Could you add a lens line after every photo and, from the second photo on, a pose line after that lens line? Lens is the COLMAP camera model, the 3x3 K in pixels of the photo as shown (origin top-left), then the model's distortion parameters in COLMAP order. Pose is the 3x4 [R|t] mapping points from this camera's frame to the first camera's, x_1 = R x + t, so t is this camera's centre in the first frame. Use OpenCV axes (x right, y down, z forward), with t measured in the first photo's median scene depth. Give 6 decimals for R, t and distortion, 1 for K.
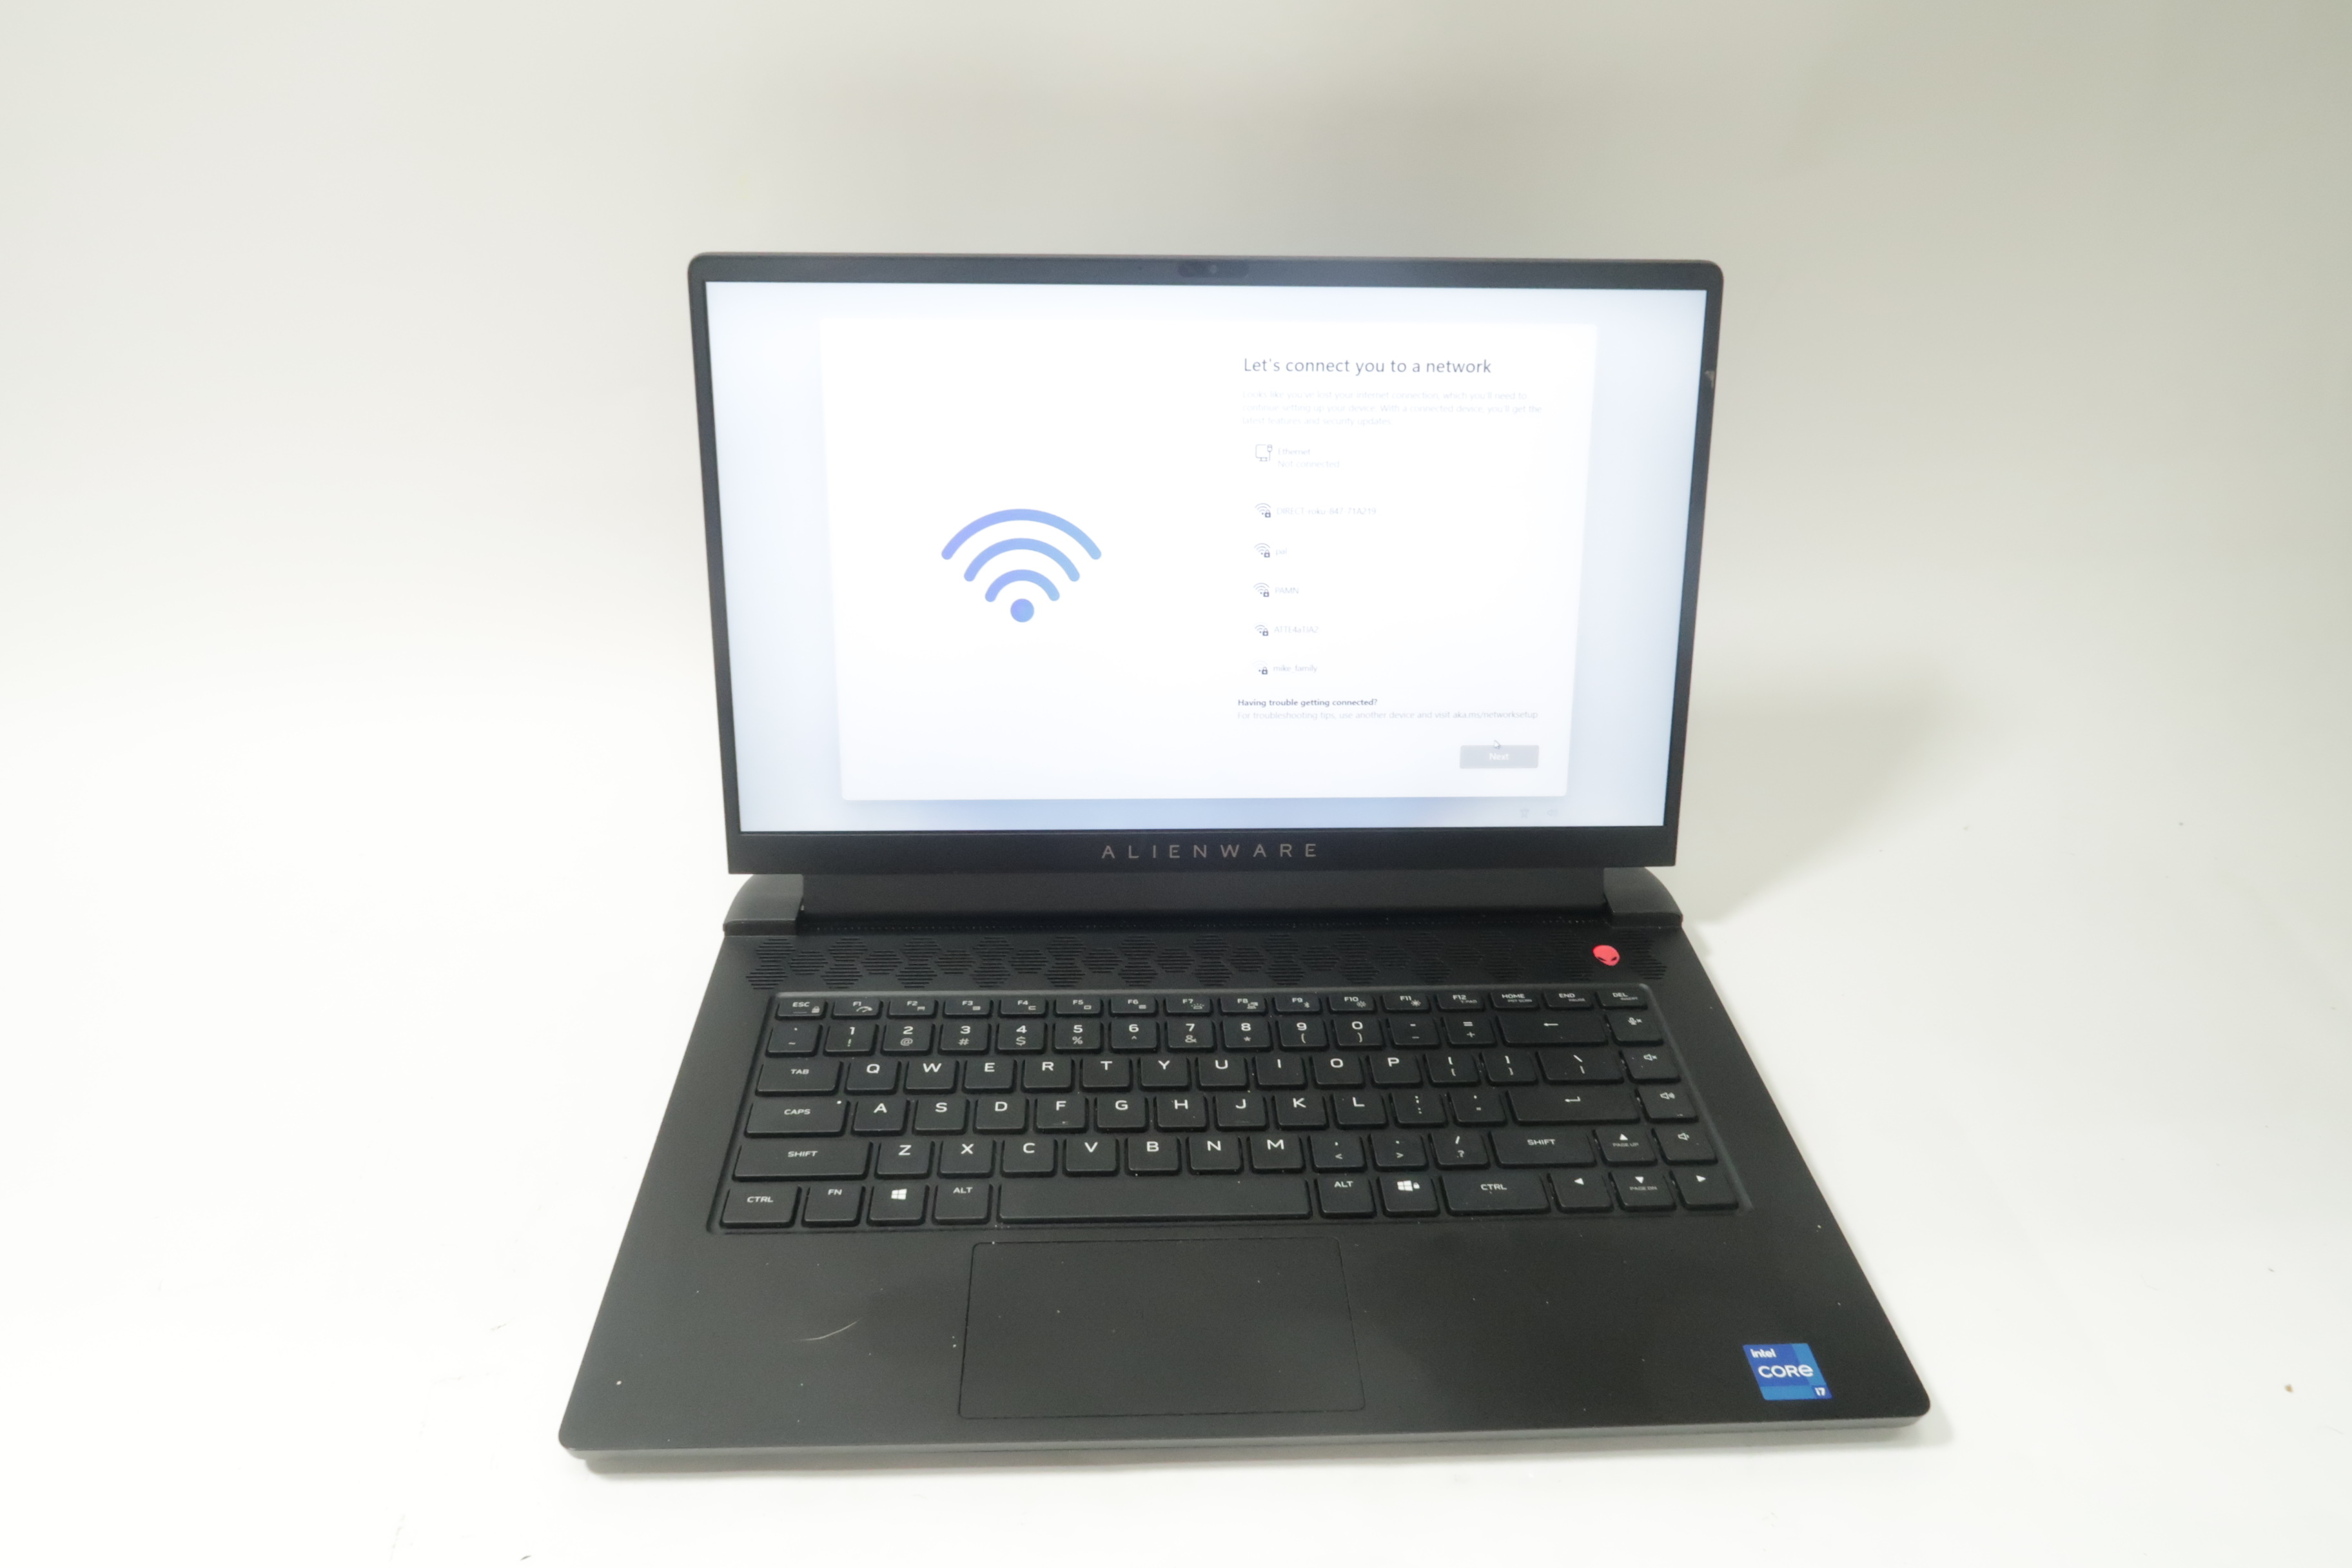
lens RADIAL K [[1639.7, 0, 1176.0], [0, 1639.7, 784.0], [0, 0, 1]] dist [-0.004571, 0.000280]
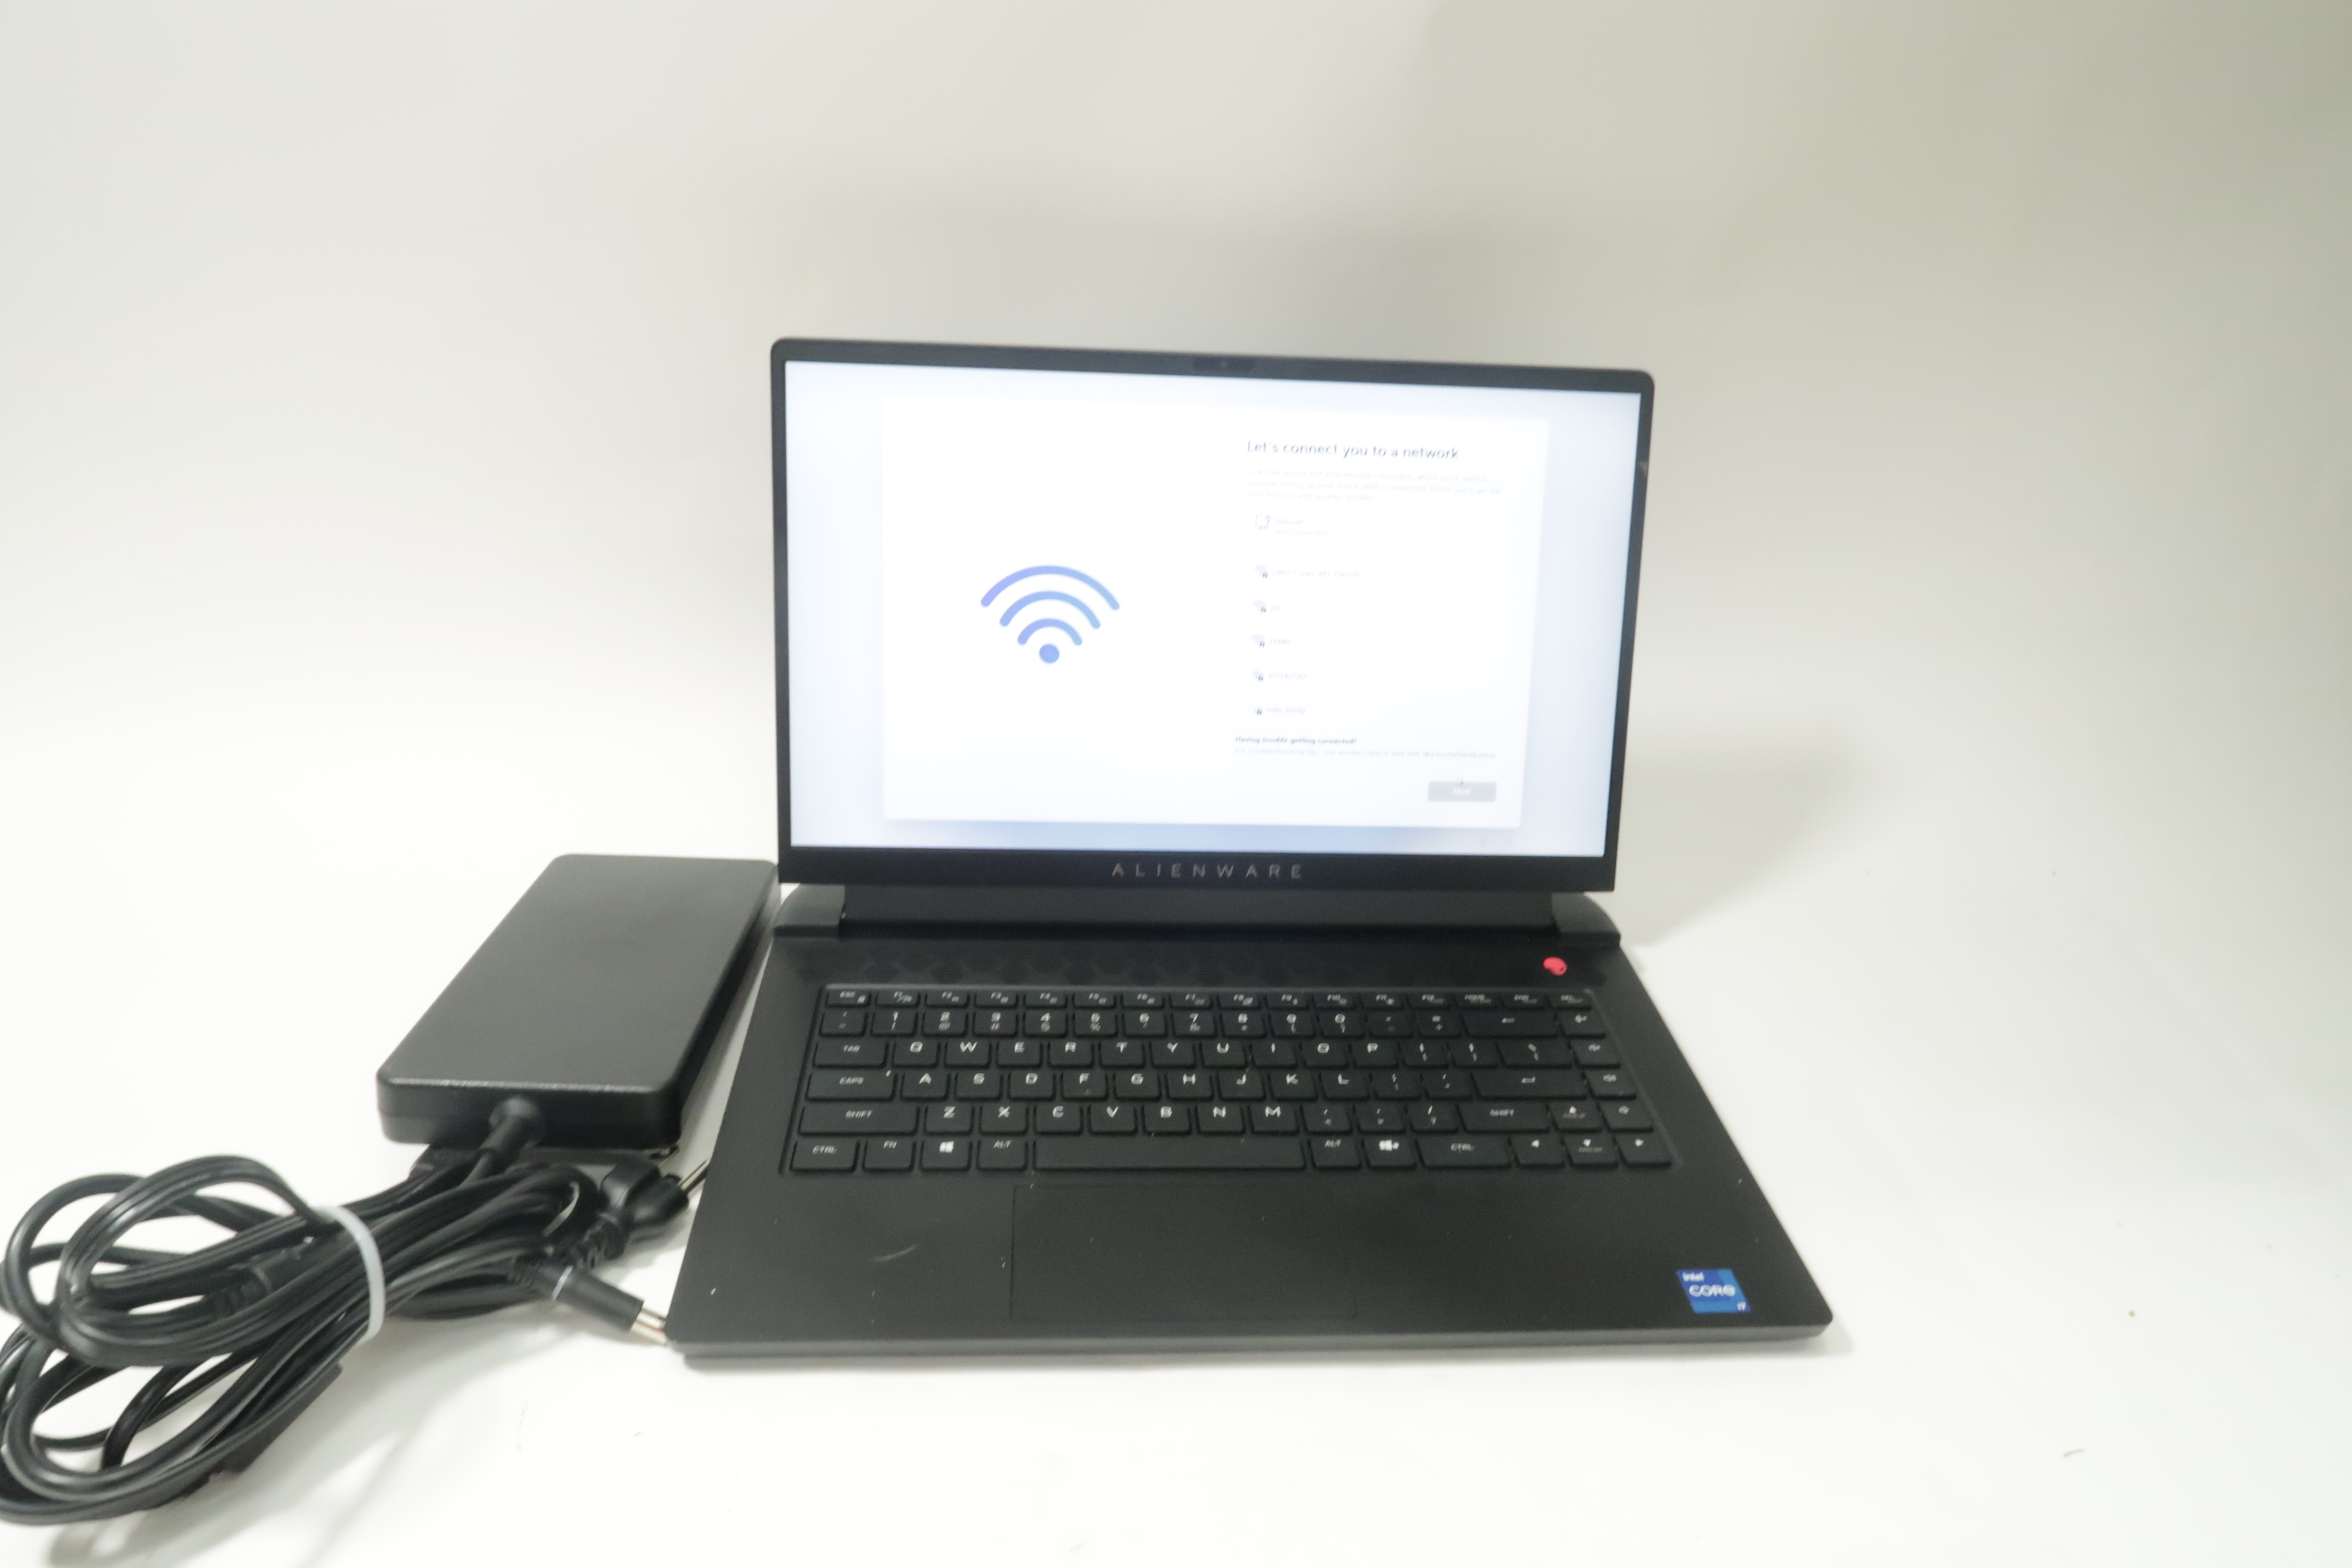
lens RADIAL K [[1639.7, 0, 1176.0], [0, 1639.7, 784.0], [0, 0, 1]] dist [-0.004571, 0.000280]
pose [[0.998984, 0.018687, 0.041010, -0.053738], [-0.015906, 0.997617, -0.067139, 0.063615], [-0.042167, 0.066419, 0.996900, -0.143882]]
